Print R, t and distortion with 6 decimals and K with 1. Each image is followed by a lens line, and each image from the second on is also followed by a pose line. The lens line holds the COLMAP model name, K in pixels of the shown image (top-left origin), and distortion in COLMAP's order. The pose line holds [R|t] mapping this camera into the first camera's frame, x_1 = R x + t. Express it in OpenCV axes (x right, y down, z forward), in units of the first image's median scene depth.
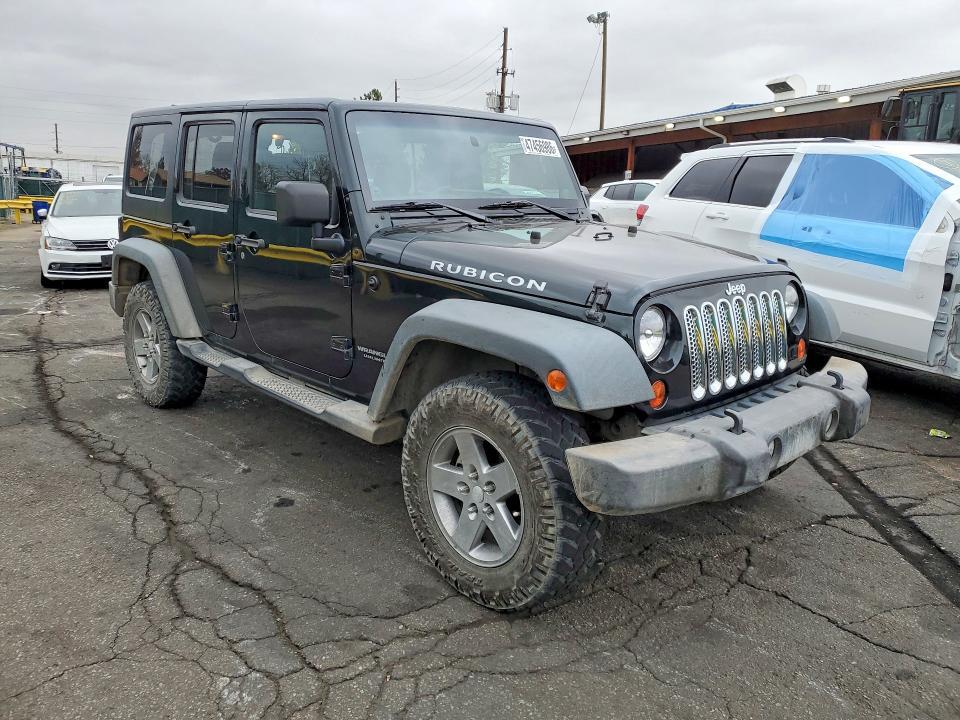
lens RADIAL K [[741.7, 0, 479.9], [0, 741.7, 358.4], [0, 0, 1]] dist [0.034025, 0.003865]
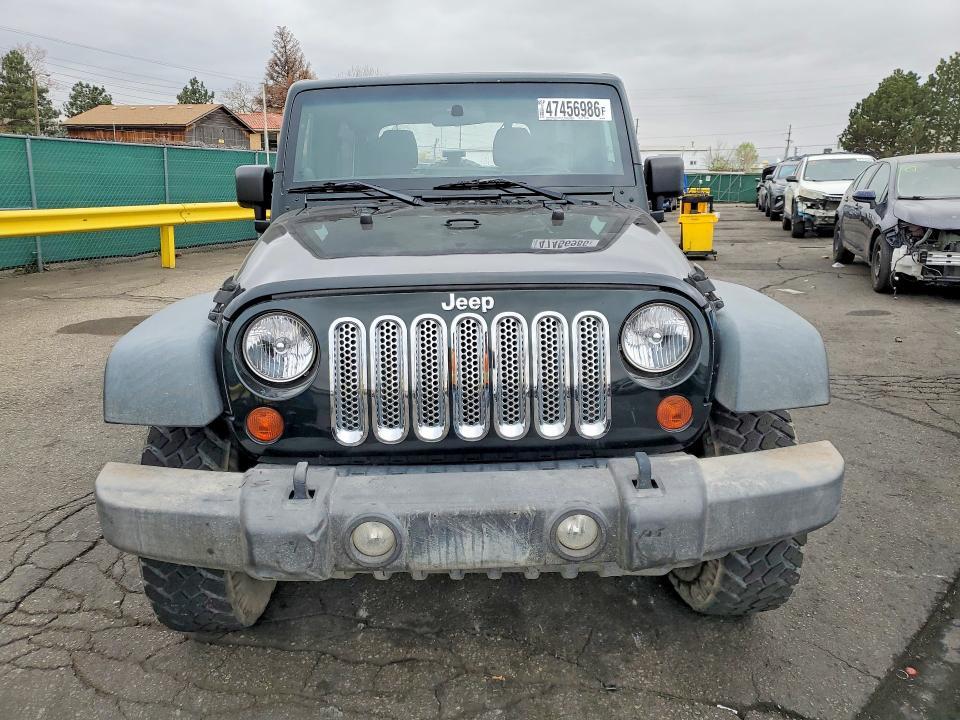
lens RADIAL K [[741.7, 0, 480.0], [0, 741.7, 362.0], [0, 0, 1]] dist [0.034025, 0.003865]
pose [[0.737933, 0.141838, -0.659801, 0.735725], [-0.126300, 0.989416, 0.071440, -0.081362], [0.662951, 0.030615, 0.748037, 0.453399]]
